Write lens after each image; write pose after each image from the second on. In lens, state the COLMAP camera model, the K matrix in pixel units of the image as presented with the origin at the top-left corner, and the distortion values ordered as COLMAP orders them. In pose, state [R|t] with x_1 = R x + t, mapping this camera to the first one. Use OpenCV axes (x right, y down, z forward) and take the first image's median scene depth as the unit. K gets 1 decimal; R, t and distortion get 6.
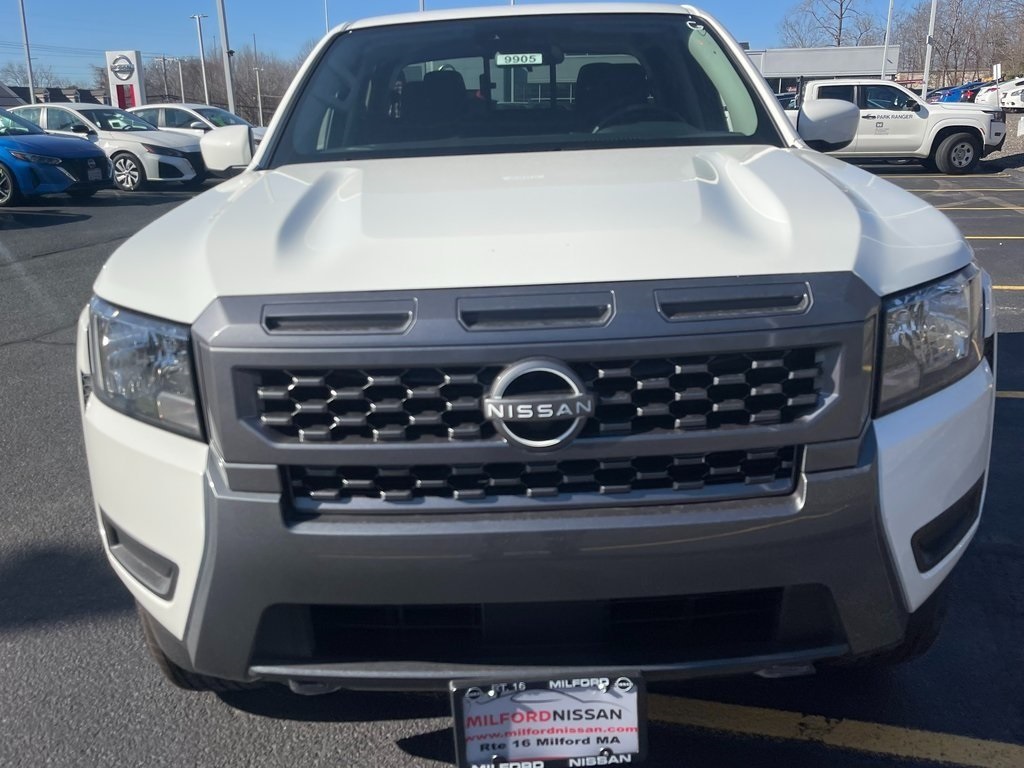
lens RADIAL K [[872.1, 0, 511.9], [0, 872.1, 391.3], [0, 0, 1]] dist [0.043563, -0.028354]
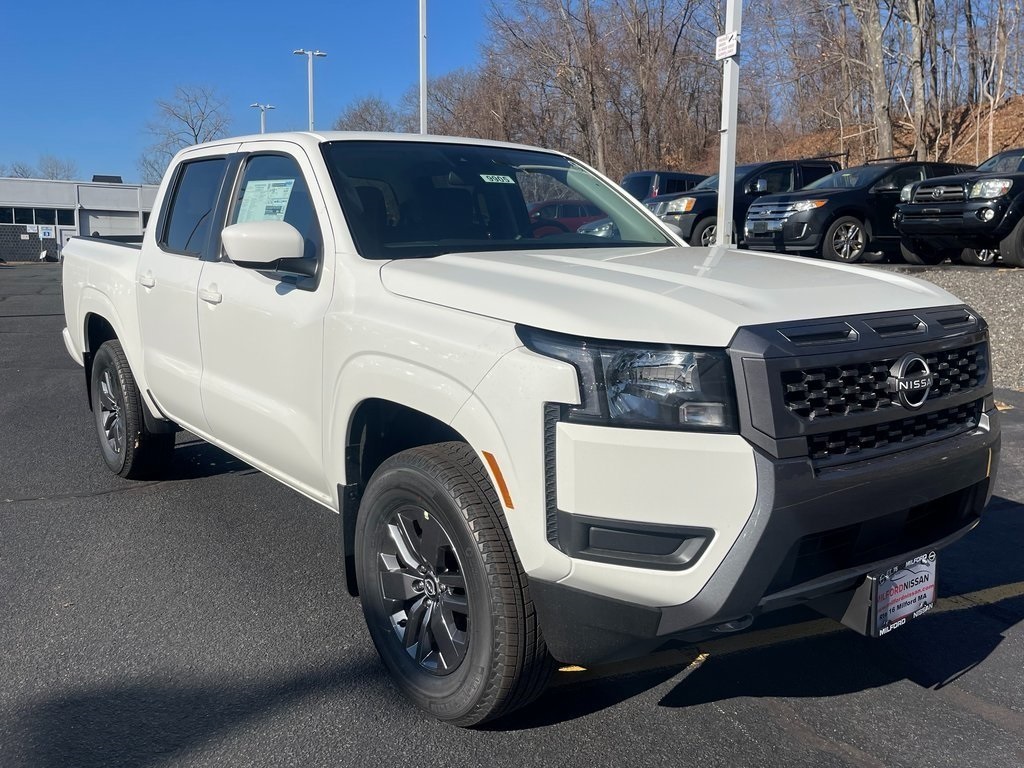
lens RADIAL K [[872.1, 0, 477.2], [0, 872.1, 399.6], [0, 0, 1]] dist [0.043563, -0.028354]
pose [[0.813964, -0.066967, 0.577042, -1.549994], [0.143362, 0.985766, -0.087823, 0.074752], [-0.562947, 0.154210, 0.811979, 0.110030]]
